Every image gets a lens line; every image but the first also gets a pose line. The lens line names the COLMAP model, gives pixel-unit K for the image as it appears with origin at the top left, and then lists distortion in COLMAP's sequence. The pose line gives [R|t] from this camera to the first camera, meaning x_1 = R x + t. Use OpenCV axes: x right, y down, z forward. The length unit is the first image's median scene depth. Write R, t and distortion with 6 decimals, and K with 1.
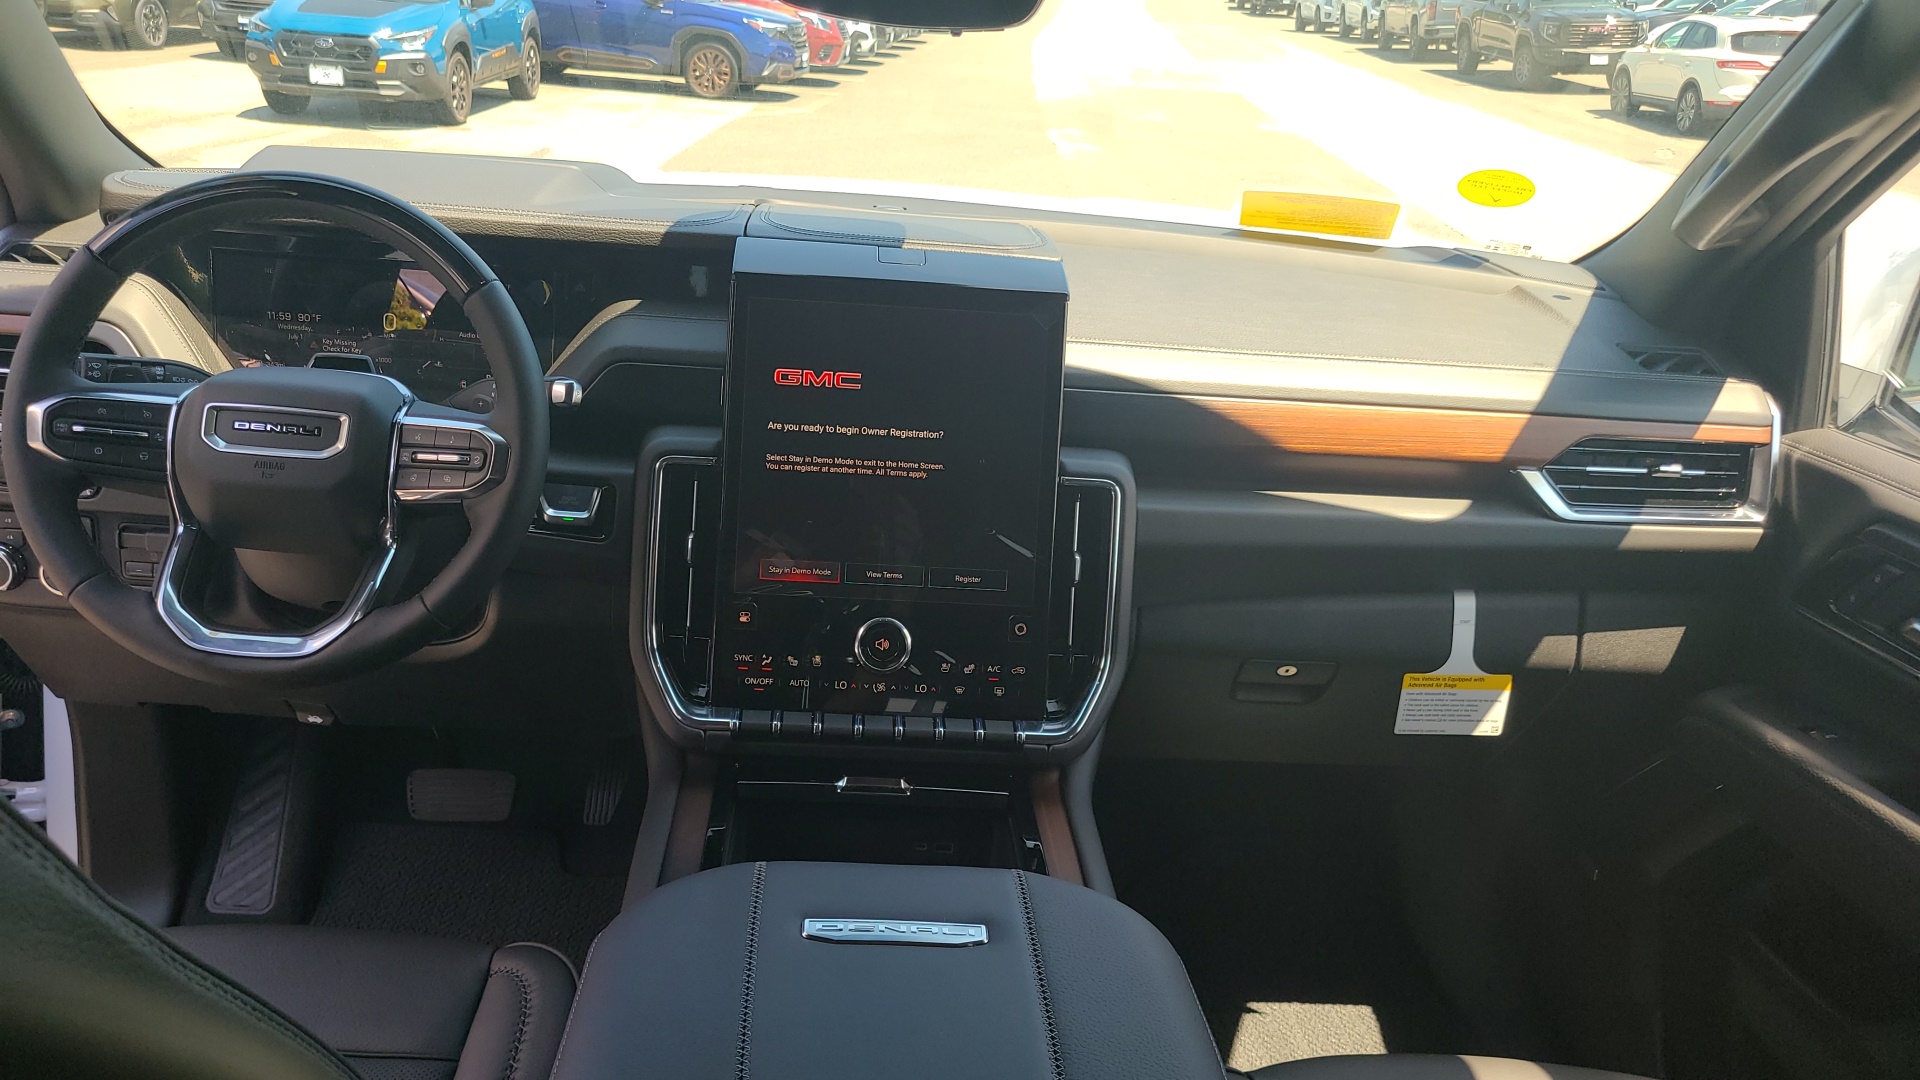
lens RADIAL K [[1435.1, 0, 946.2], [0, 1435.1, 544.0], [0, 0, 1]] dist [0.054582, -0.029253]
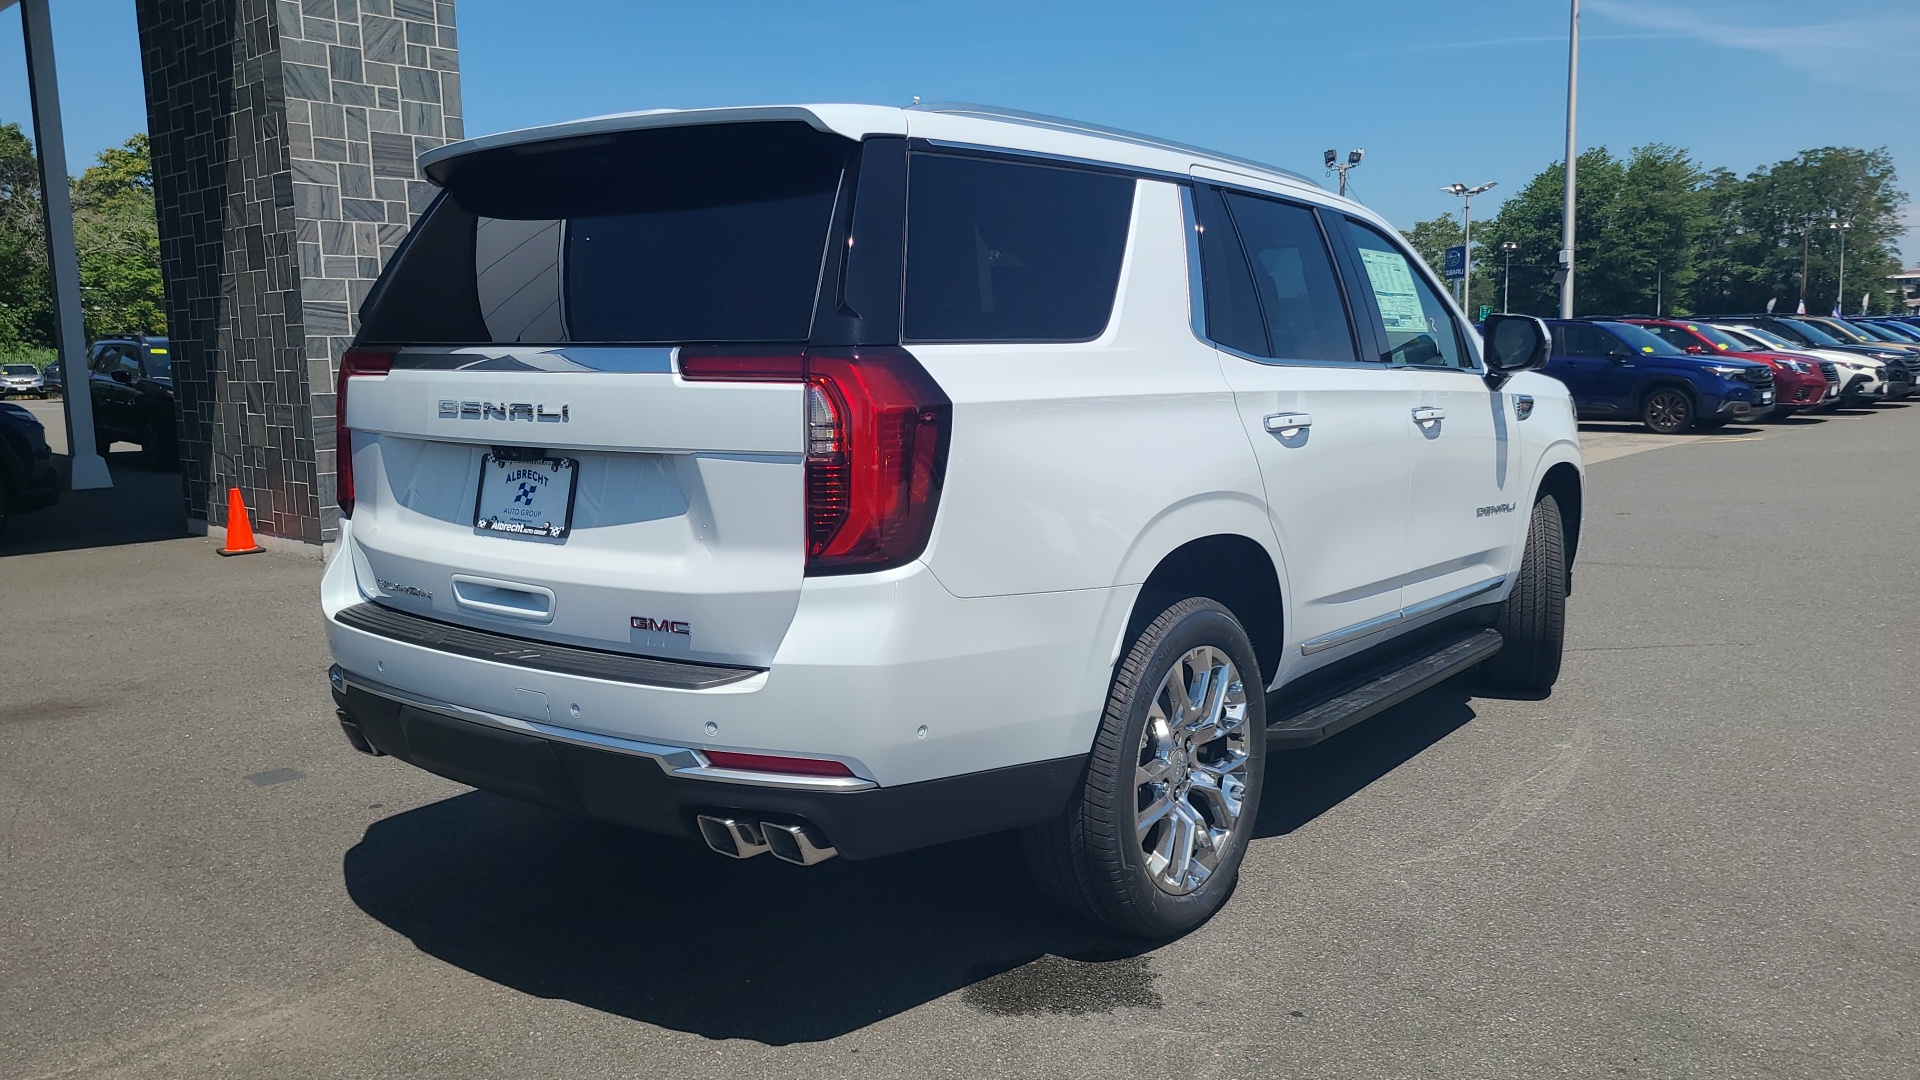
lens RADIAL K [[1435.1, 0, 953.3], [0, 1435.1, 550.1], [0, 0, 1]] dist [0.054582, -0.029253]
pose [[0.764858, 0.010660, -0.644110, 2.147572], [-0.173236, 0.966435, -0.189717, 1.426992], [0.620468, 0.256690, 0.741033, -2.680858]]
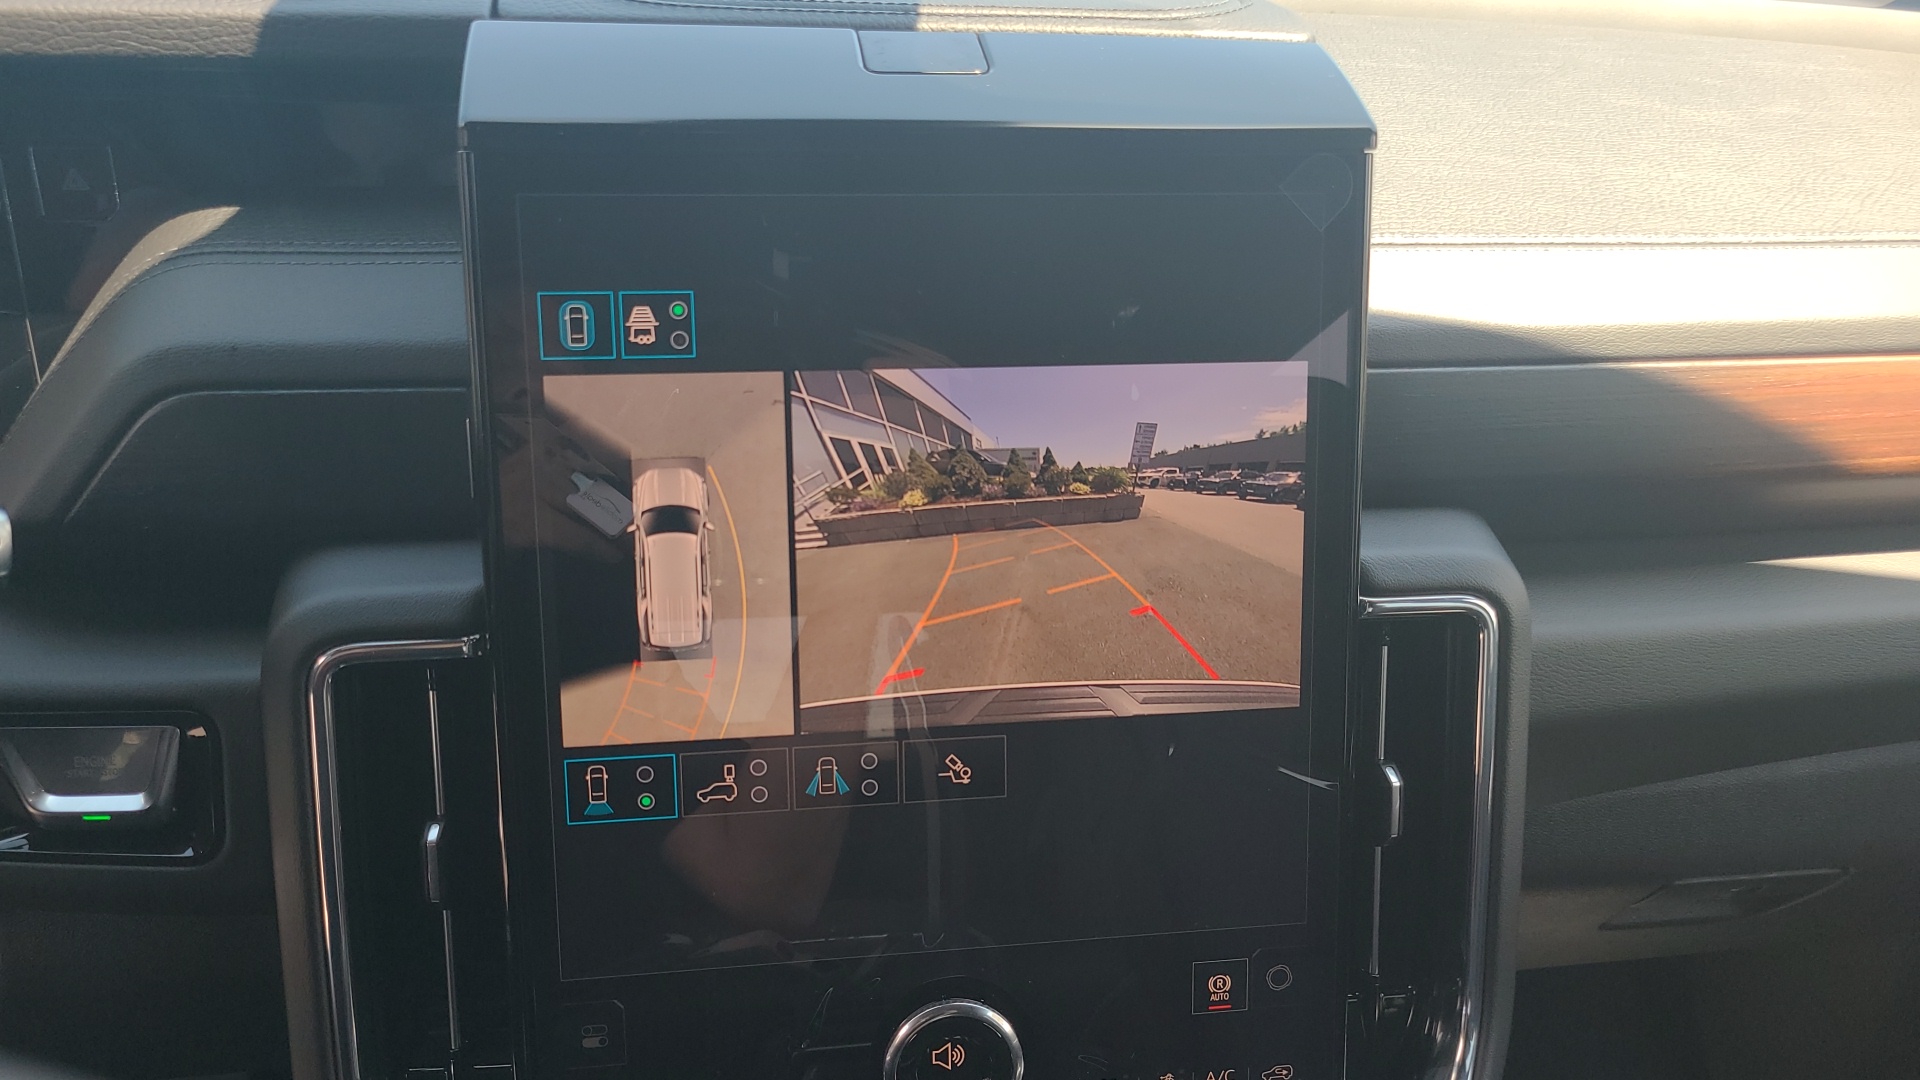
lens RADIAL K [[1435.1, 0, 958.1], [0, 1435.1, 532.7], [0, 0, 1]] dist [0.054582, -0.029253]
pose [[0.995706, -0.072997, 0.056936, -0.051876], [0.064949, 0.989085, 0.132257, -0.121924], [-0.065969, -0.127991, 0.989579, 0.594260]]
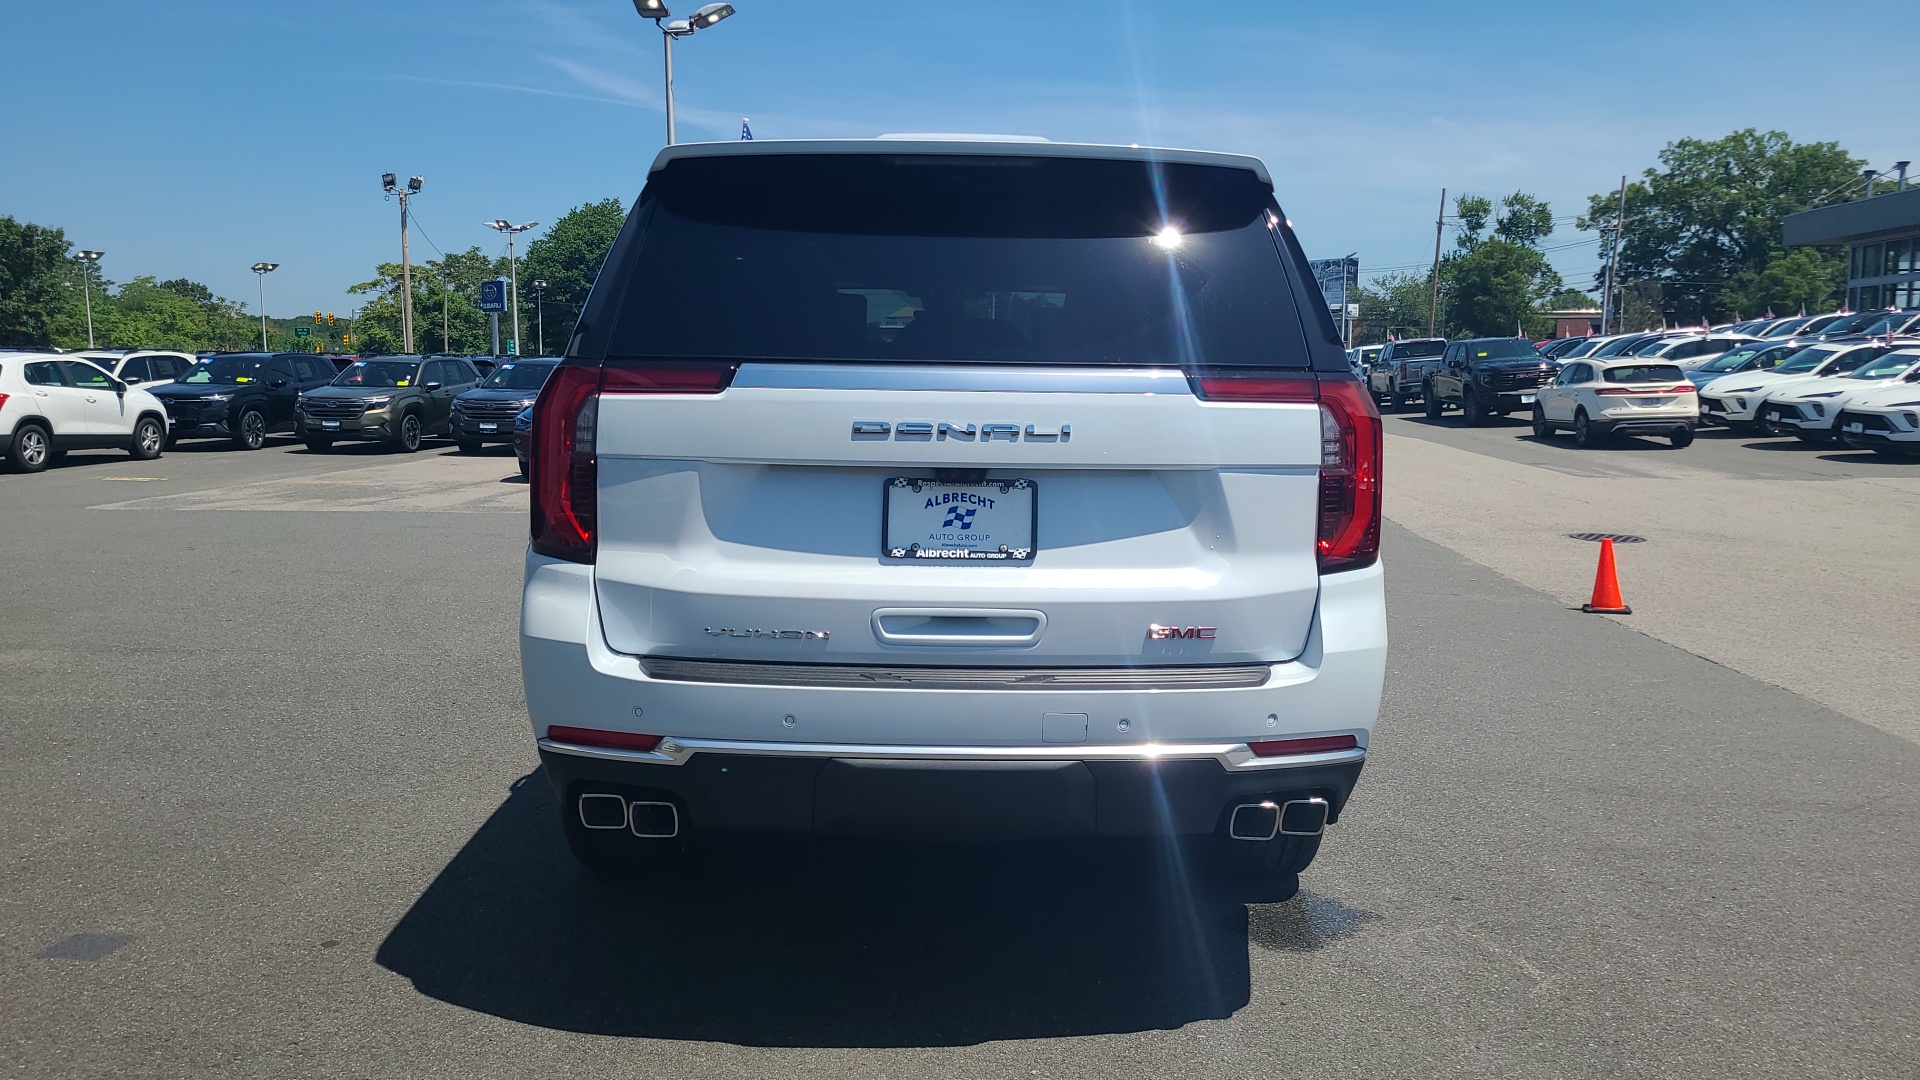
lens RADIAL K [[1435.1, 0, 958.4], [0, 1435.1, 533.7], [0, 0, 1]] dist [0.054582, -0.029253]
pose [[0.997565, -0.057314, -0.039750, 0.188346], [0.044749, 0.963050, -0.265578, 1.635531], [0.053502, 0.263153, 0.963270, -3.559175]]
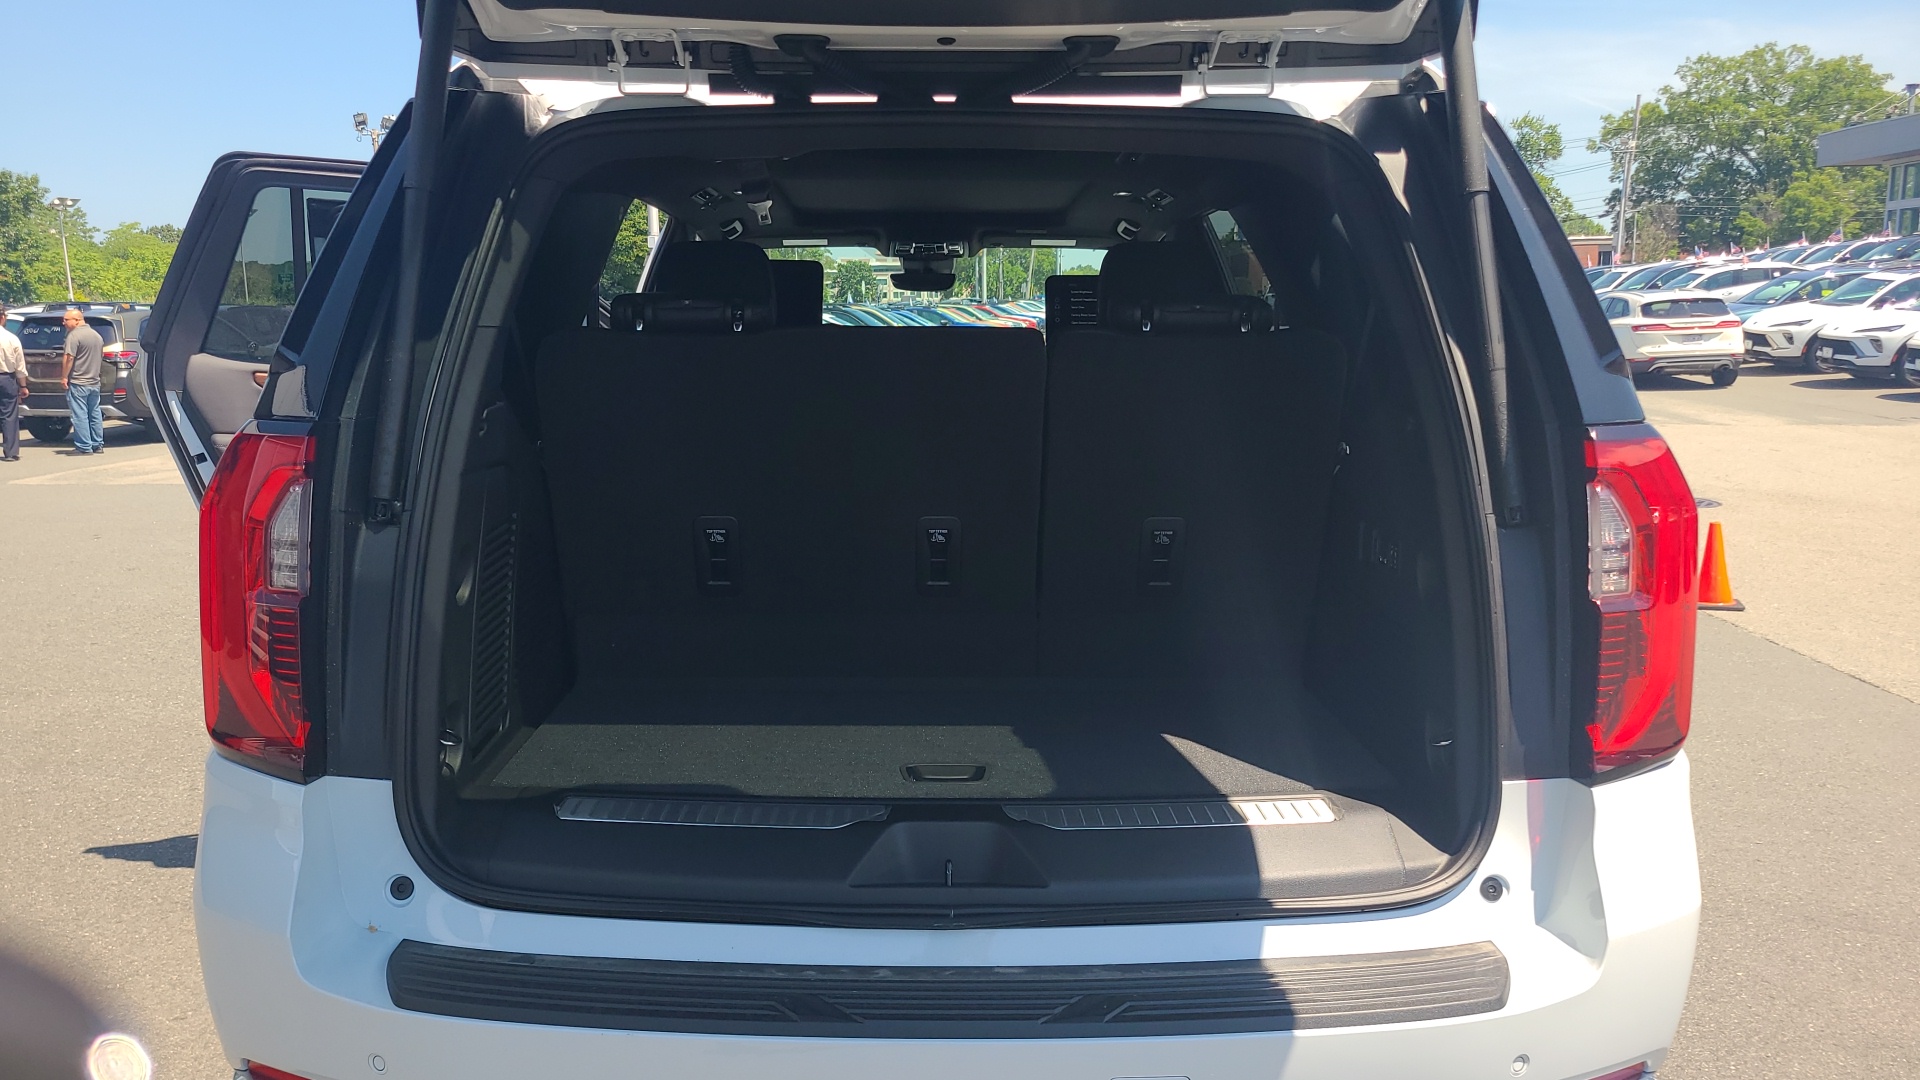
lens RADIAL K [[1435.1, 0, 928.4], [0, 1435.1, 548.8], [0, 0, 1]] dist [0.054582, -0.029253]
pose [[0.996056, -0.065645, -0.059690, 0.165990], [0.051421, 0.975351, -0.214583, 1.153699], [0.072305, 0.210667, 0.974880, -2.653833]]
